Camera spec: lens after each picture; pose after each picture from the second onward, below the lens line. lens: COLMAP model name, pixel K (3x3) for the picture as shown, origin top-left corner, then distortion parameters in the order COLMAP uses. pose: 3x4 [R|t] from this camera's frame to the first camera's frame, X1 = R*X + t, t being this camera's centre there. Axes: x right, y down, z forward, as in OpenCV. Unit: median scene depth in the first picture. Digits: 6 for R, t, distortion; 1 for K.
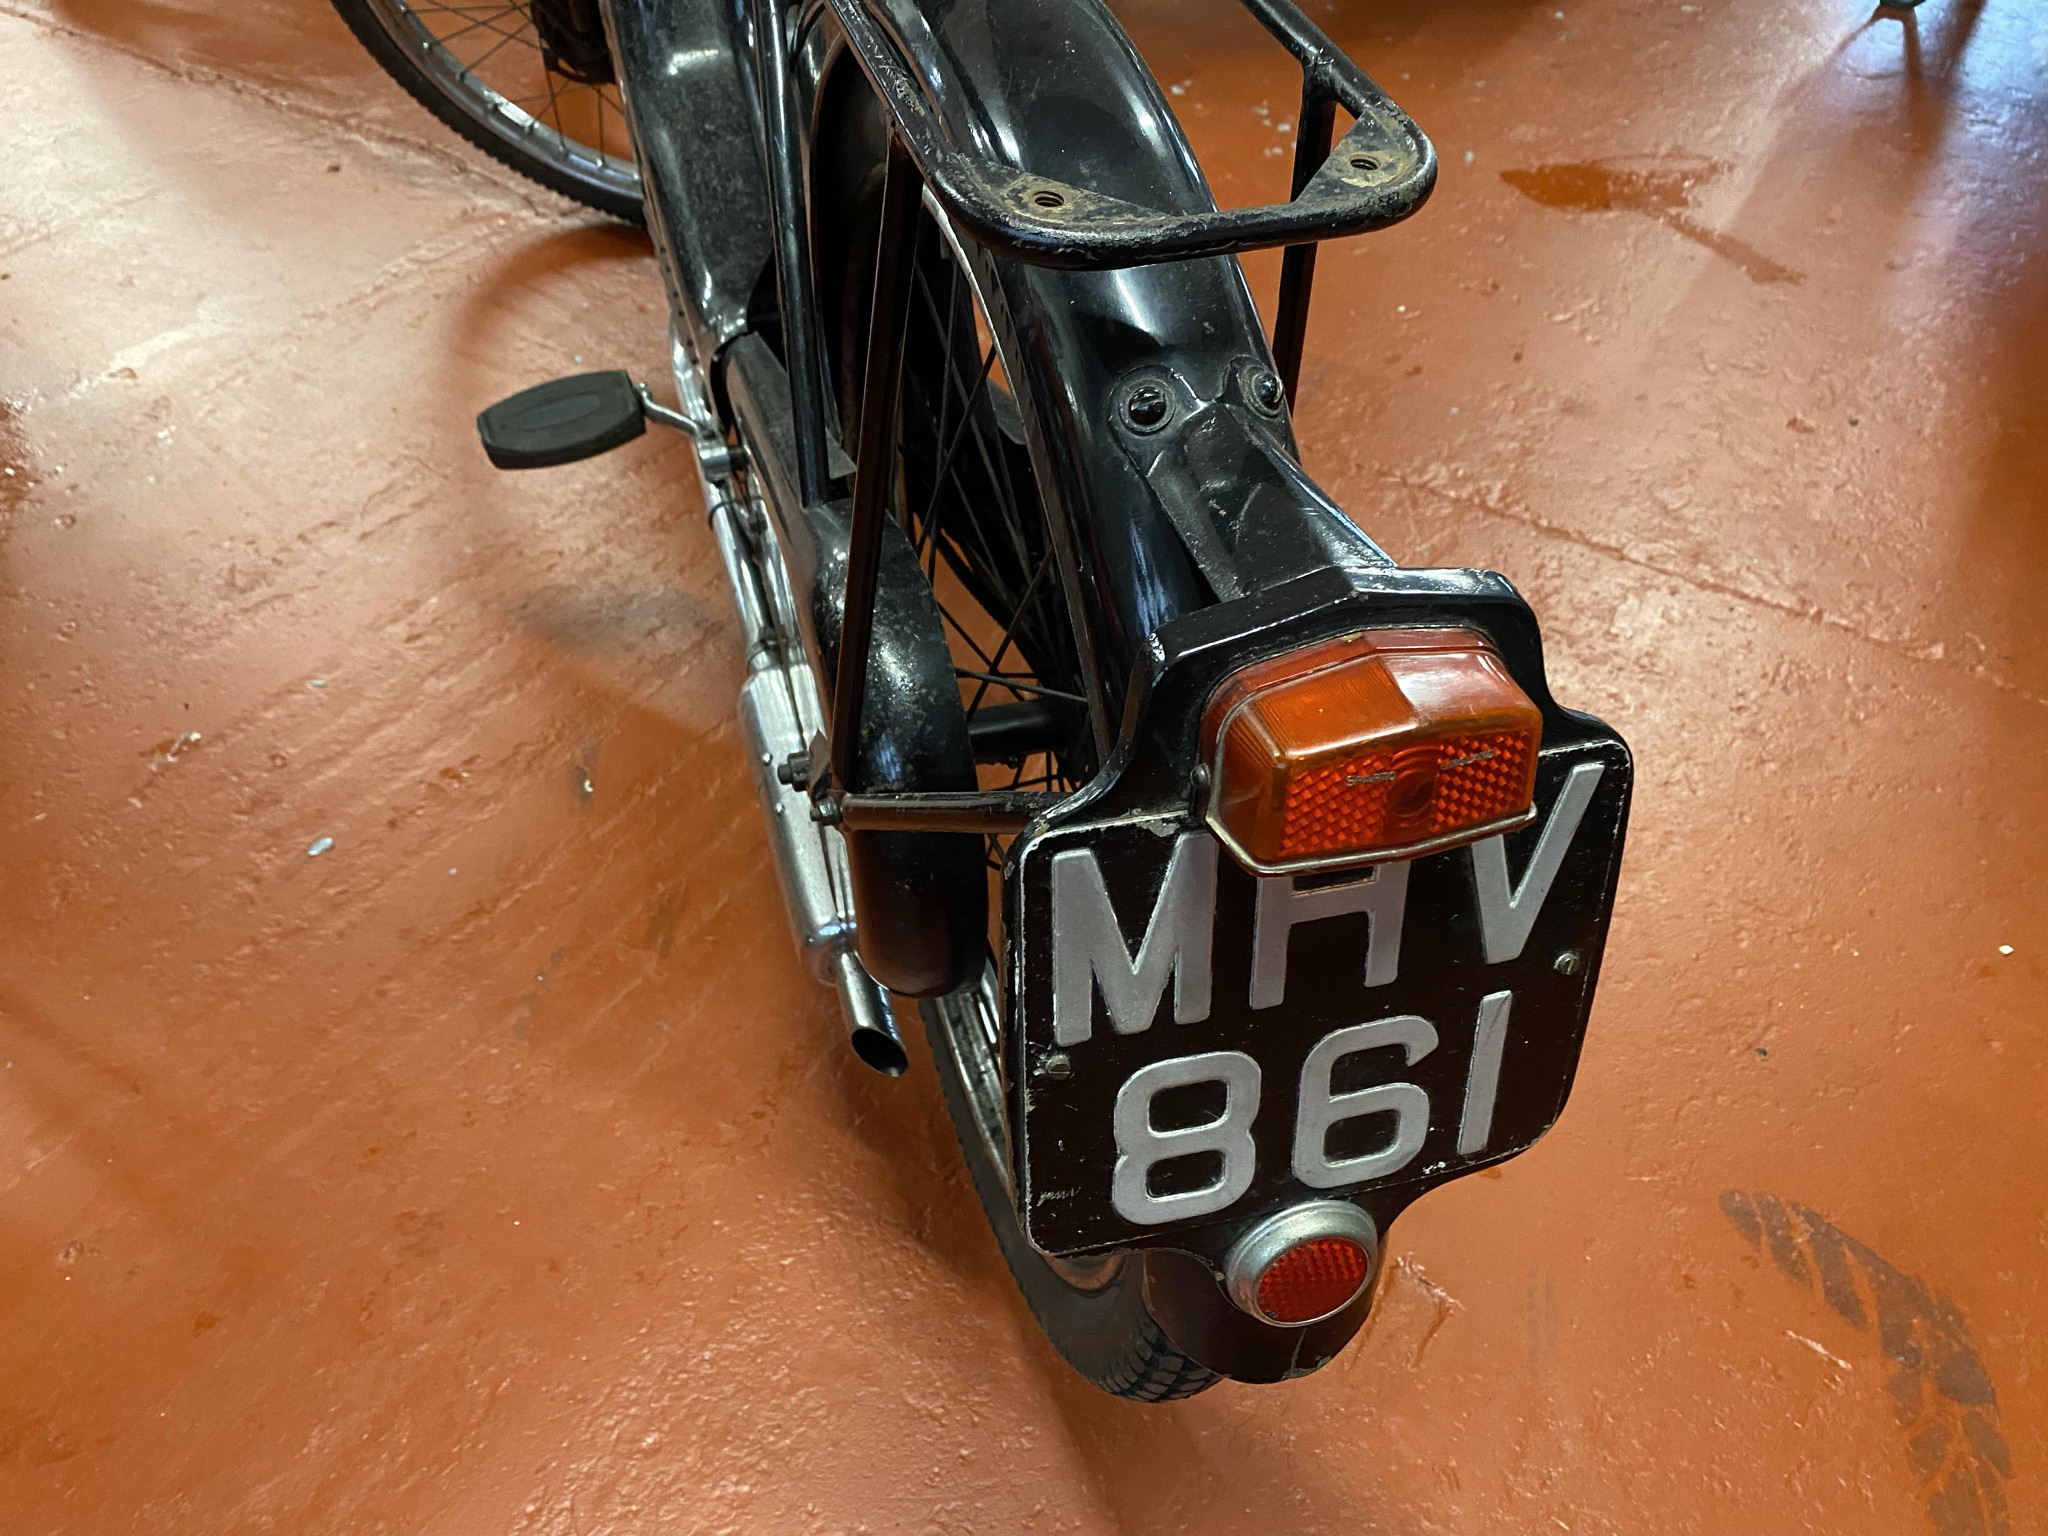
lens RADIAL K [[1548.6, 0, 948.7], [0, 1548.6, 776.4], [0, 0, 1]] dist [0.082529, -0.102604]
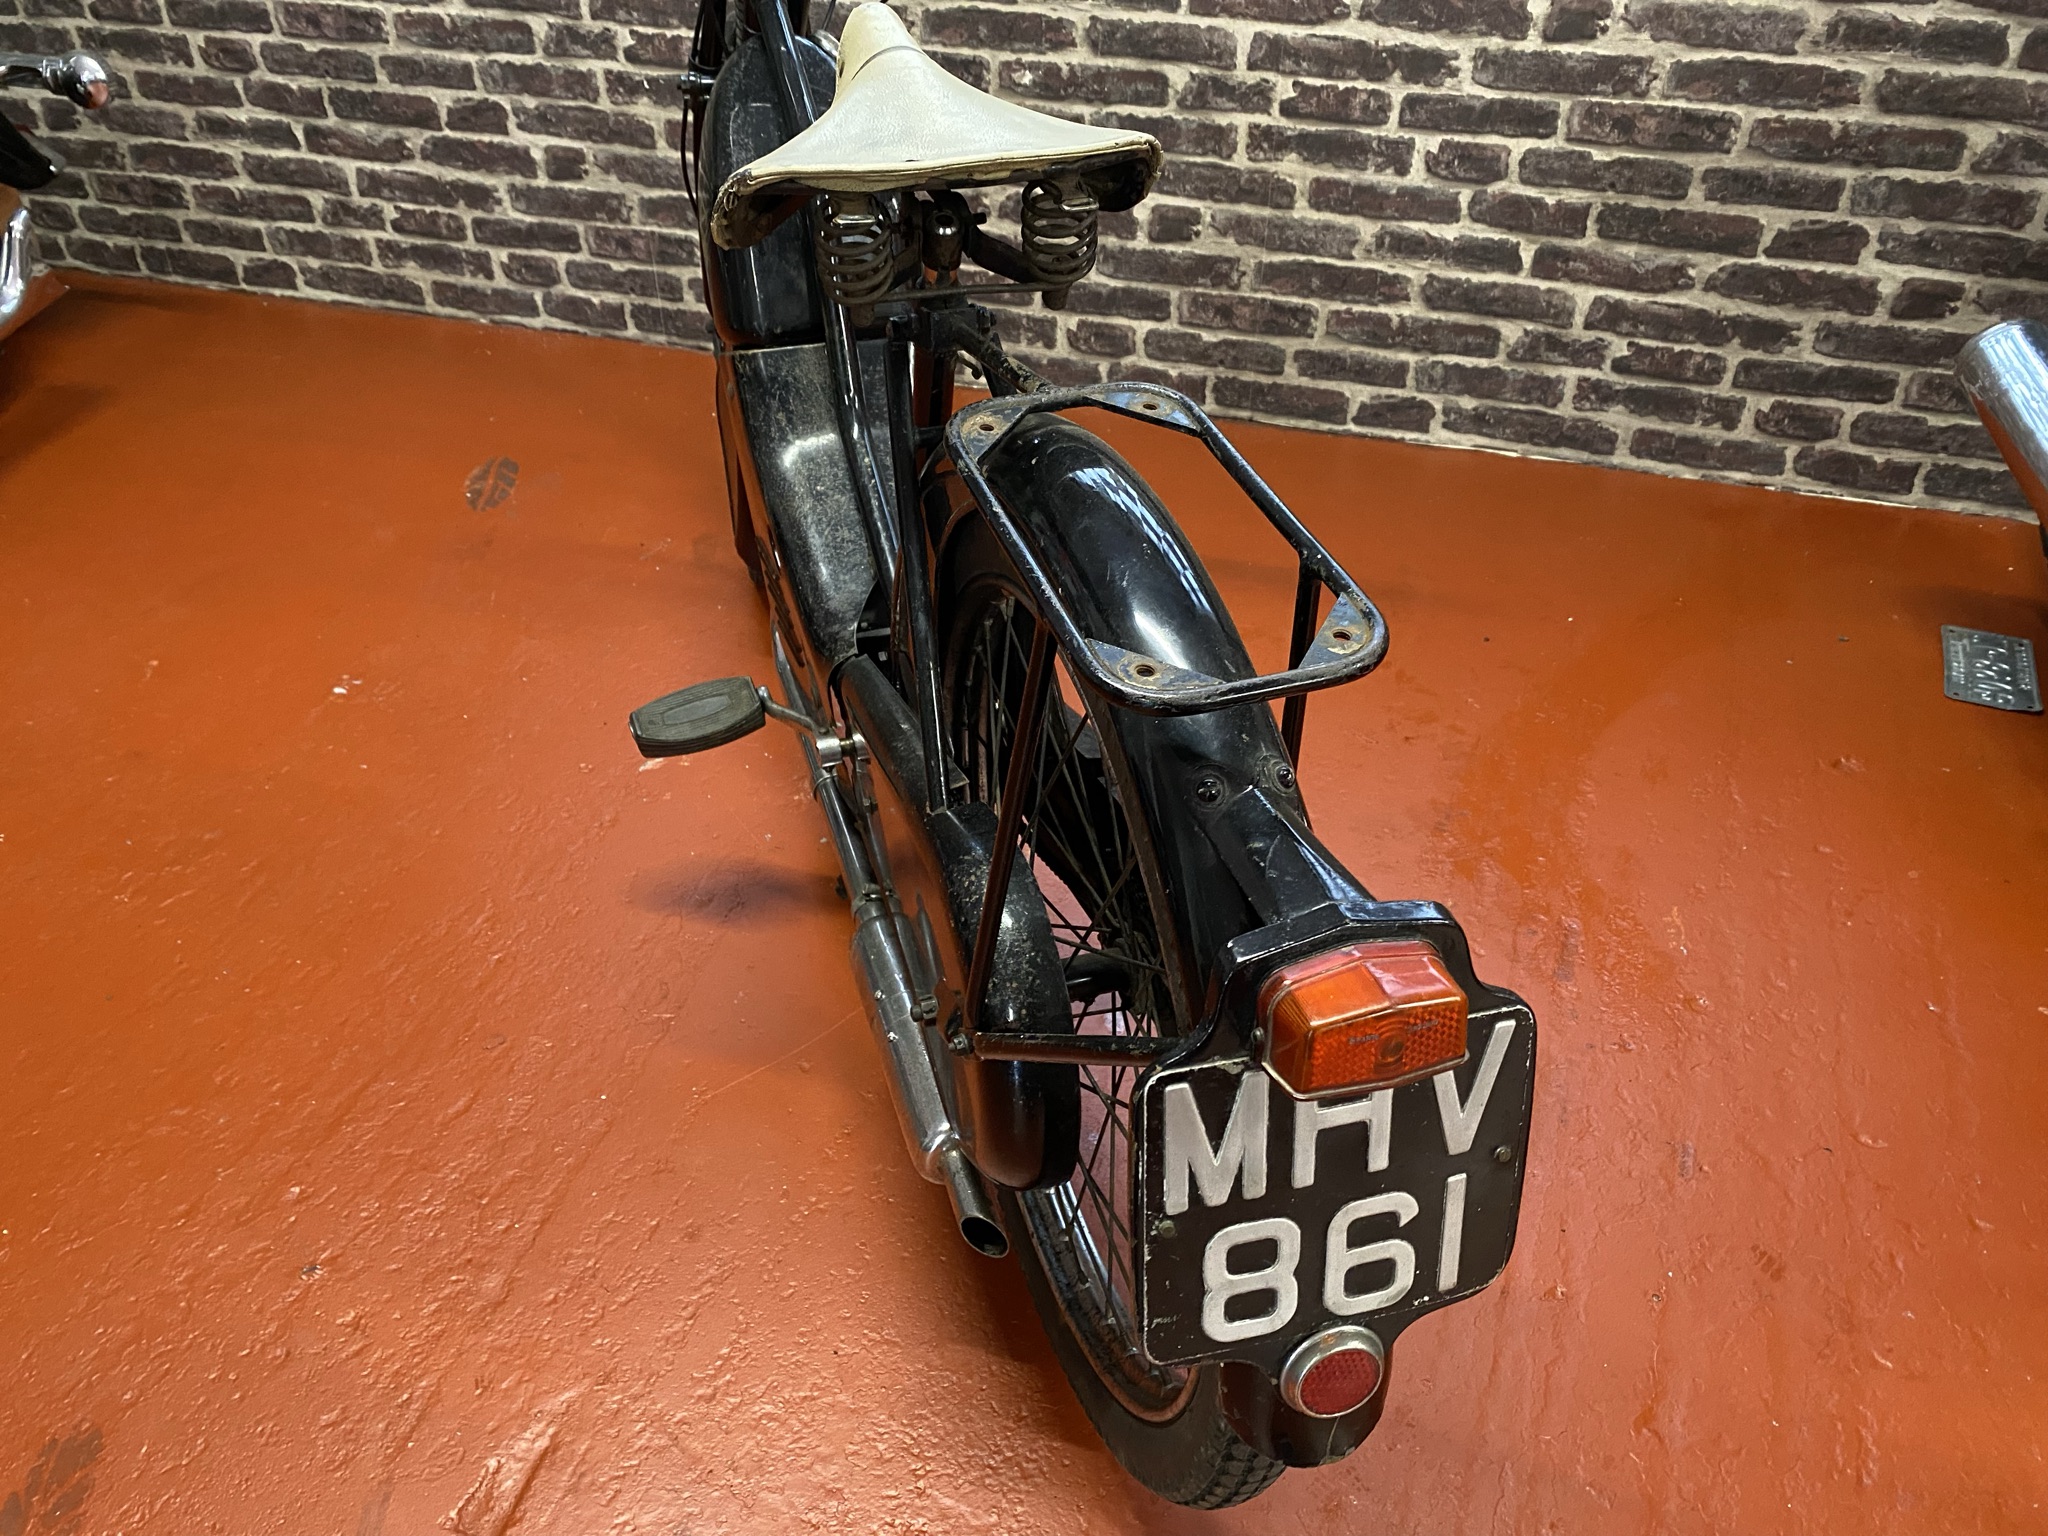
lens RADIAL K [[1529.6, 0, 919.9], [0, 1529.6, 761.6], [0, 0, 1]] dist [0.066528, -0.236143]
pose [[0.999799, -0.011774, -0.016224, -0.133359], [0.009423, 0.990374, -0.138099, -0.055682], [0.017693, 0.137918, 0.990286, -0.516060]]
